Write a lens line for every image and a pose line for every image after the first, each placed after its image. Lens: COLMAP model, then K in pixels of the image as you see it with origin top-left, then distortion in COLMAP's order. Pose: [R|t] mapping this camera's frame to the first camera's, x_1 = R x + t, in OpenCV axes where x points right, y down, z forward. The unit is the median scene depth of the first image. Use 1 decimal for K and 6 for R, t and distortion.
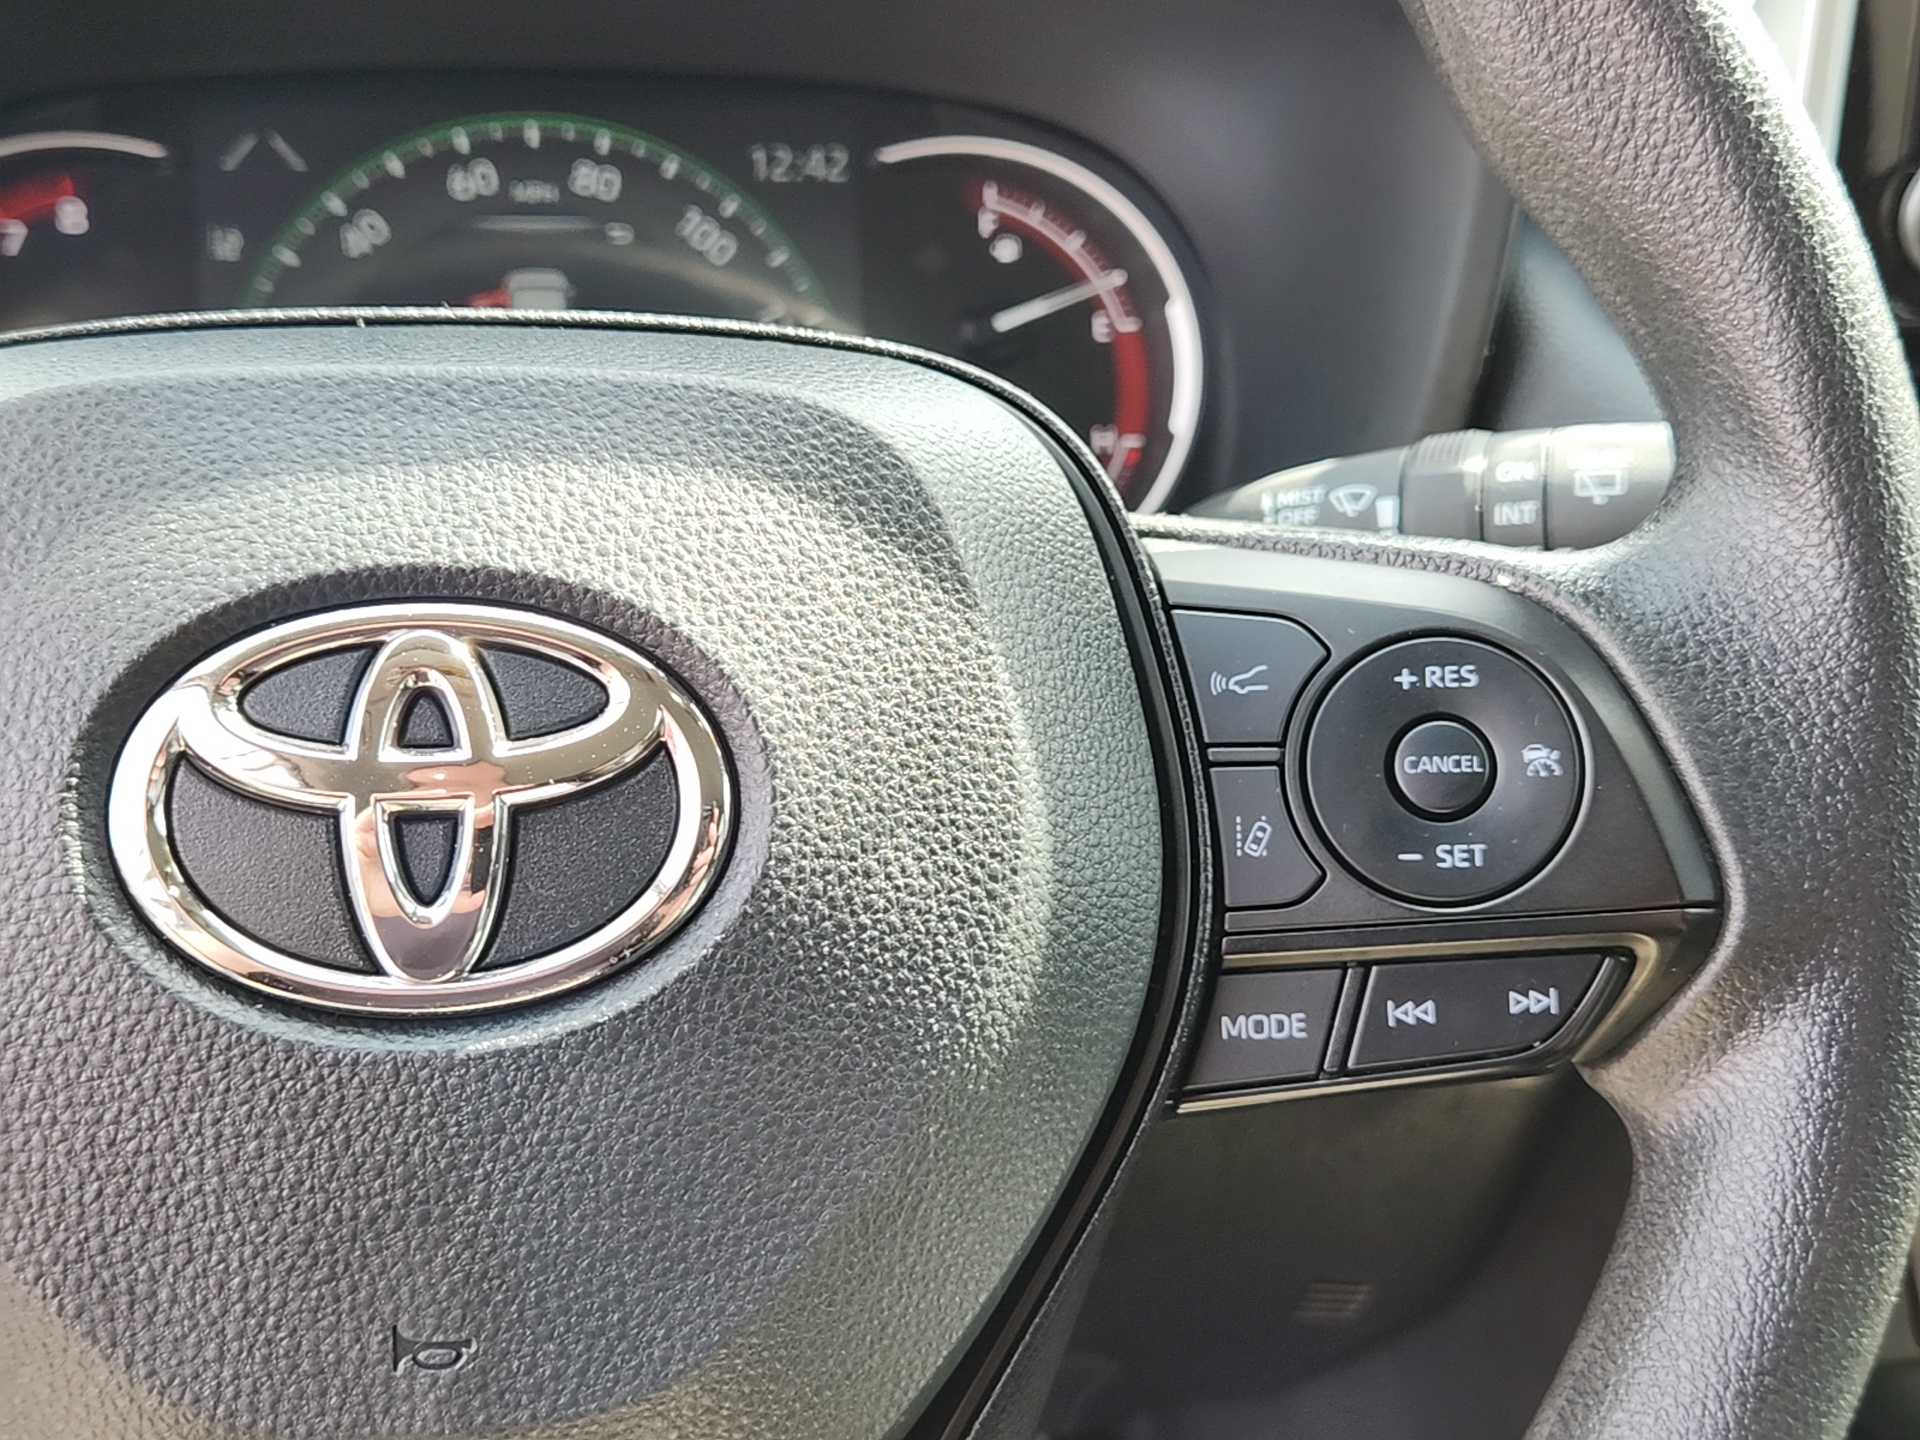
lens RADIAL K [[2416.4, 0, 960.0], [0, 2416.4, 720.0], [0, 0, 1]] dist [0.117047, -0.179171]
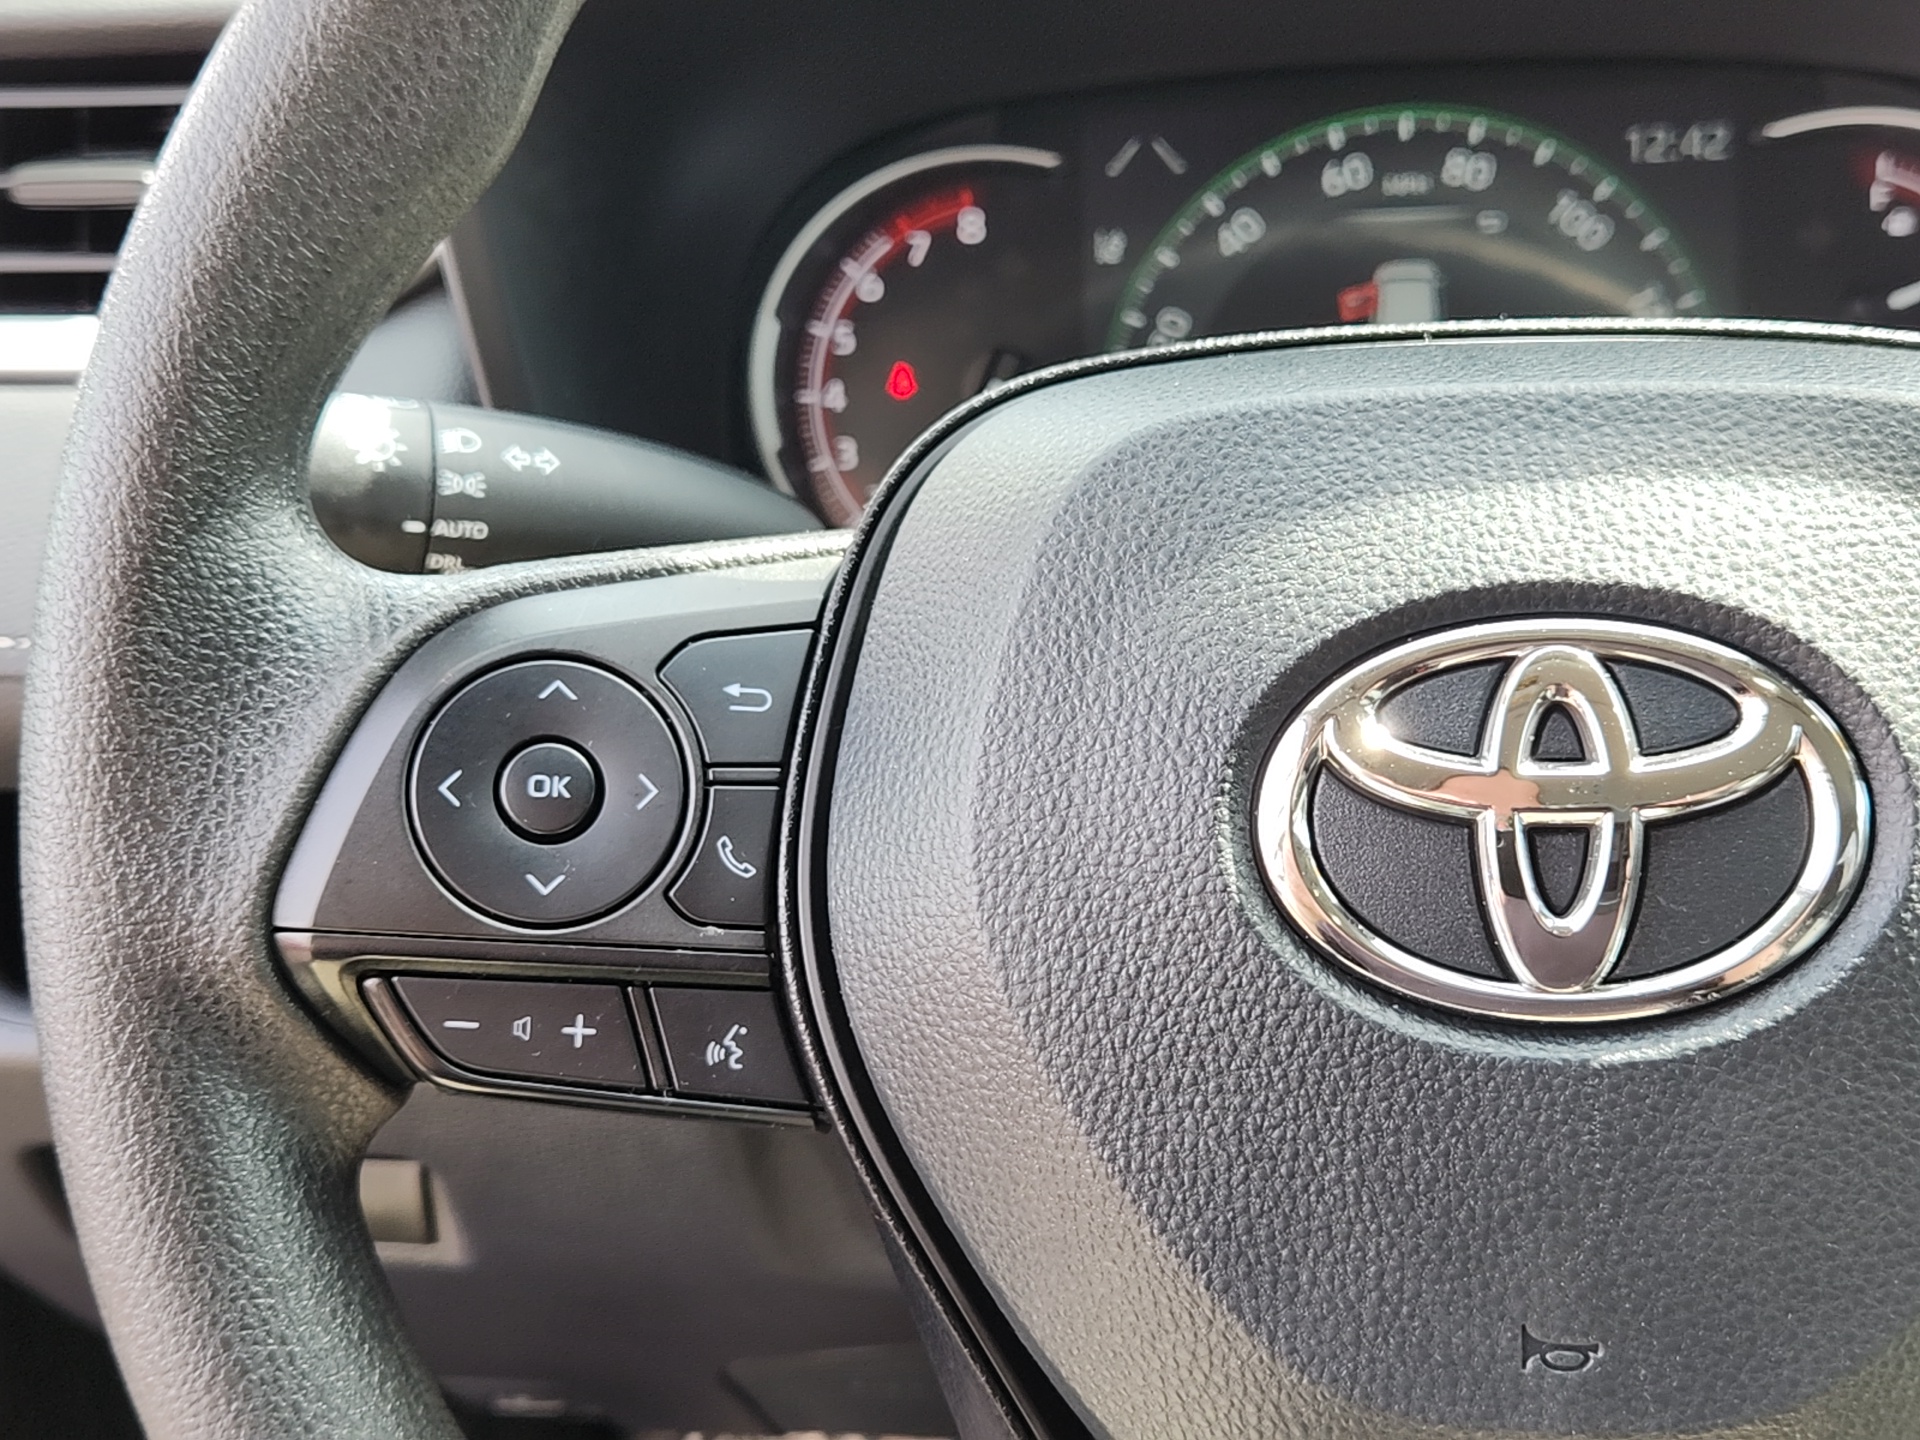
lens RADIAL K [[2416.4, 0, 960.0], [0, 2416.4, 720.0], [0, 0, 1]] dist [0.117047, -0.179171]
pose [[0.976758, 0.017450, -0.213632, -0.245647], [-0.013775, 0.999731, 0.018680, -0.021247], [0.213900, -0.015303, 0.976736, -0.046675]]
